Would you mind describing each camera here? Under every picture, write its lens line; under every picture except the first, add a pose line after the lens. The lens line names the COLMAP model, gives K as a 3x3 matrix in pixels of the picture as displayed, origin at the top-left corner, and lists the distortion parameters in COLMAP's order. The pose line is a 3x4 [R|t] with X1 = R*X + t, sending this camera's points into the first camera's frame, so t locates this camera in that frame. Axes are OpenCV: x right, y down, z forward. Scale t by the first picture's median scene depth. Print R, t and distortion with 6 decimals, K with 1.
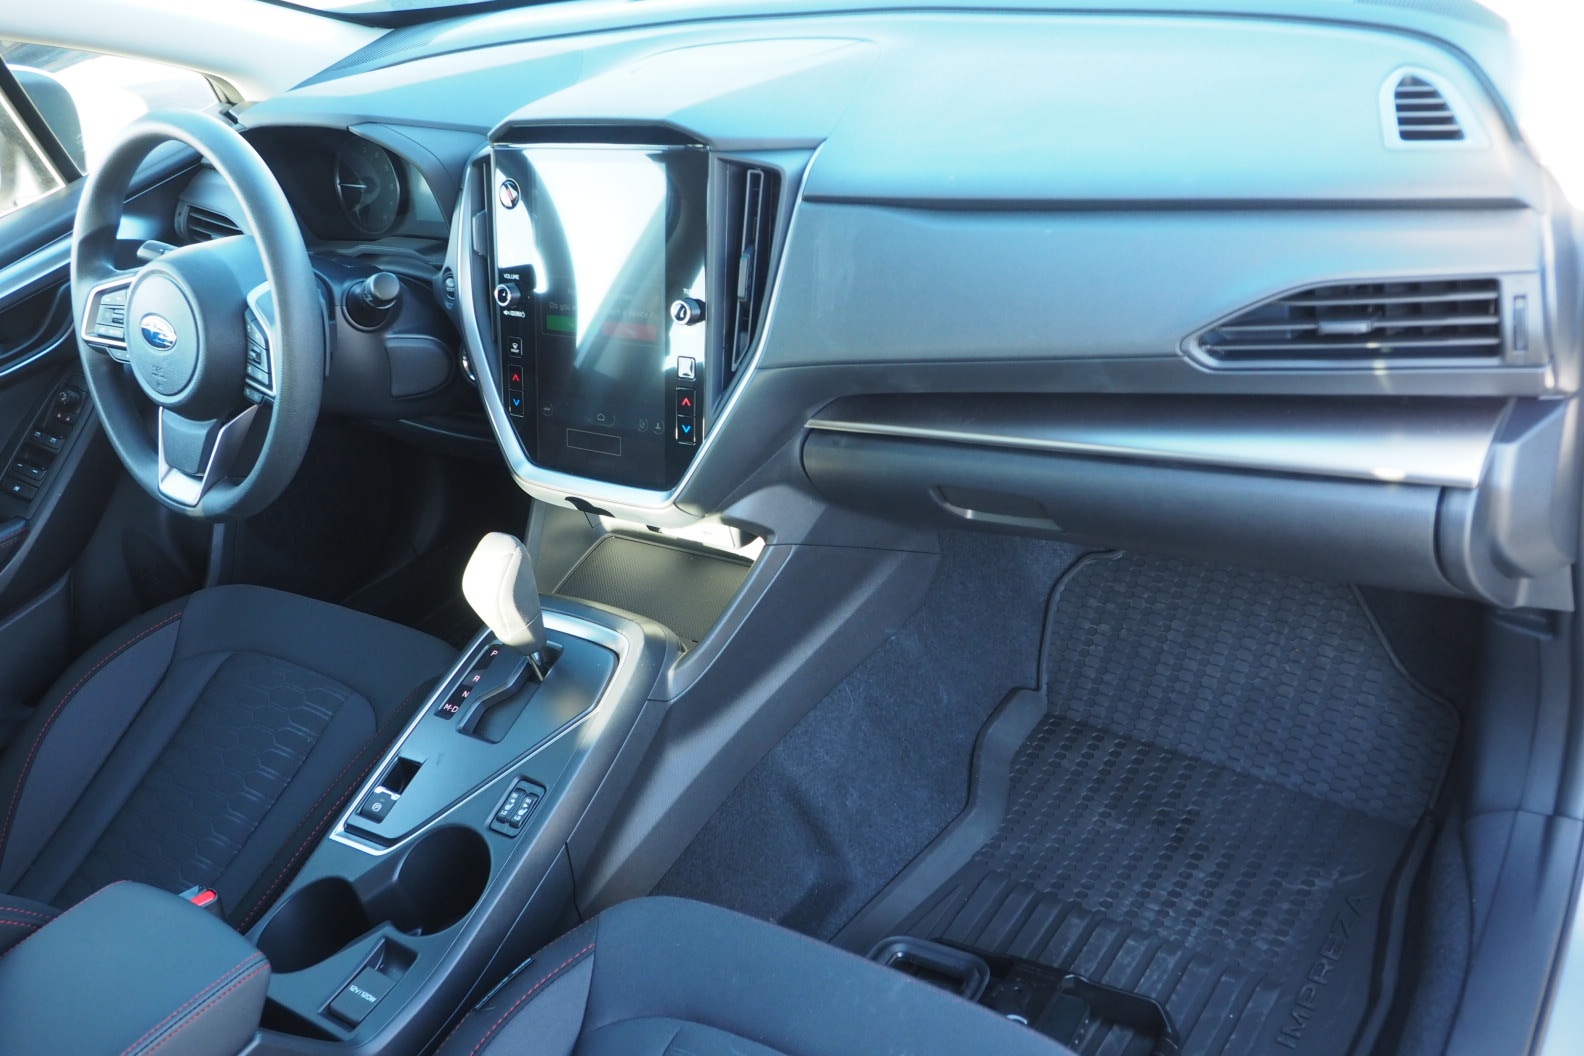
lens RADIAL K [[1412.5, 0, 783.9], [0, 1412.5, 527.7], [0, 0, 1]] dist [-0.017827, 0.005380]
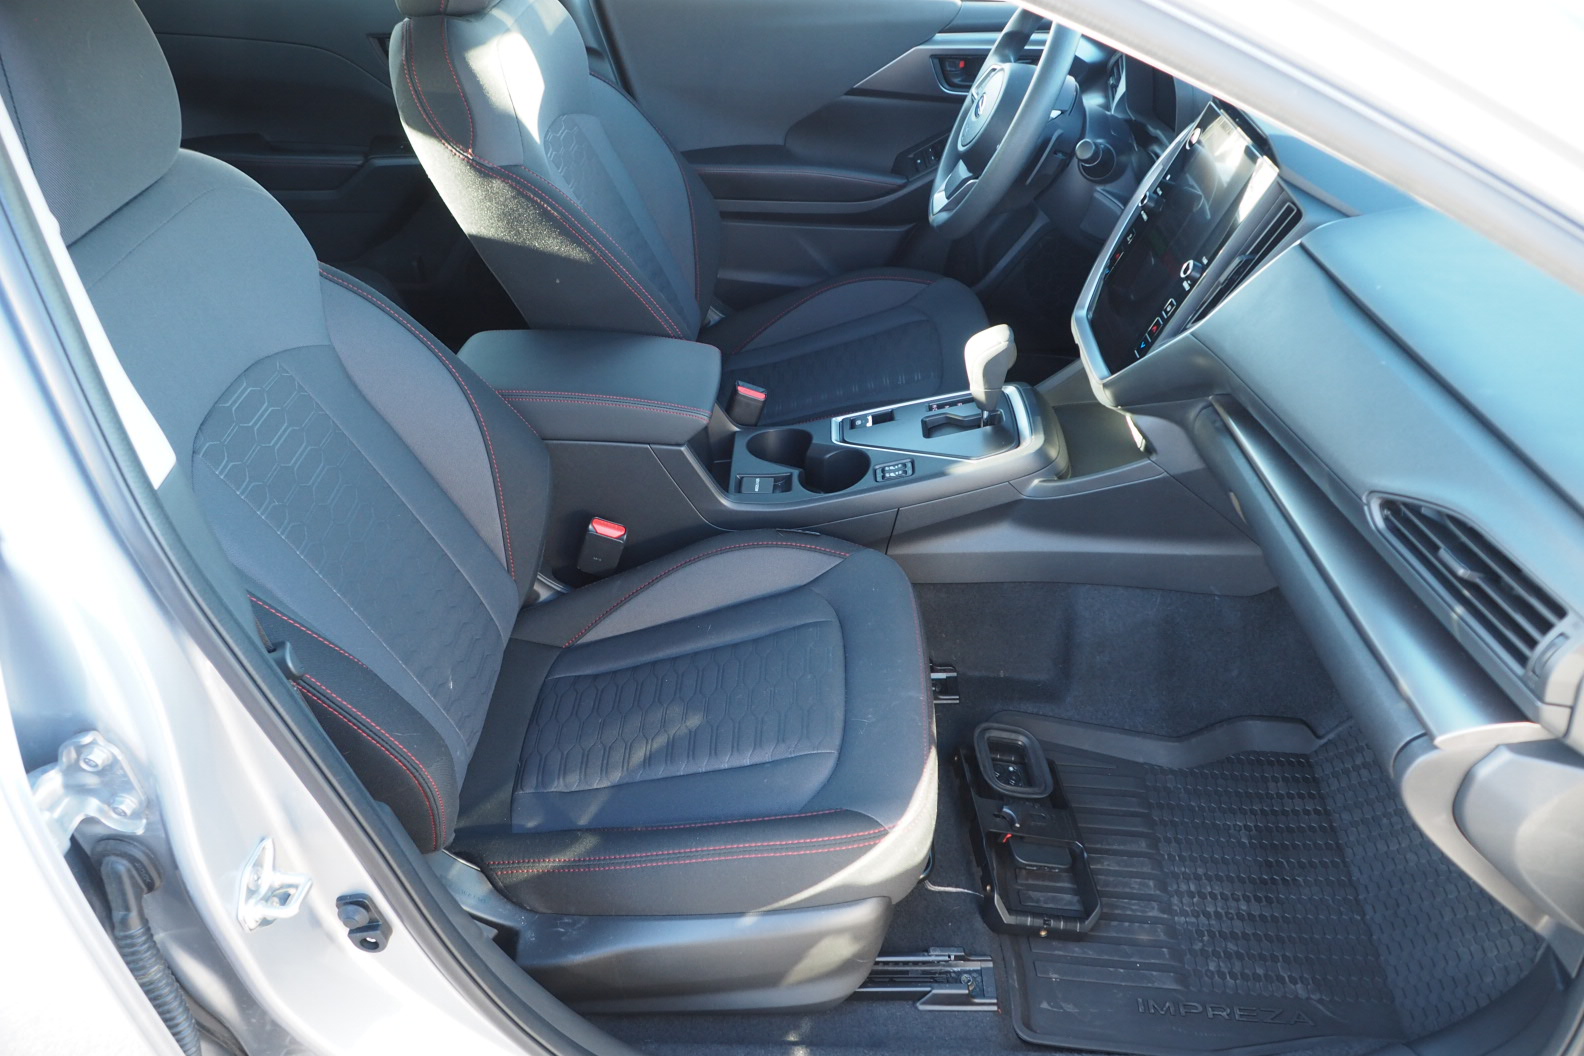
lens RADIAL K [[1137.8, 0, 790.8], [0, 1137.8, 539.4], [0, 0, 1]] dist [-0.029168, -0.001012]
pose [[0.521915, 0.671805, -0.525626, 0.410509], [-0.566705, 0.733648, 0.374975, -0.136255], [0.637535, 0.102170, 0.763617, -0.025000]]
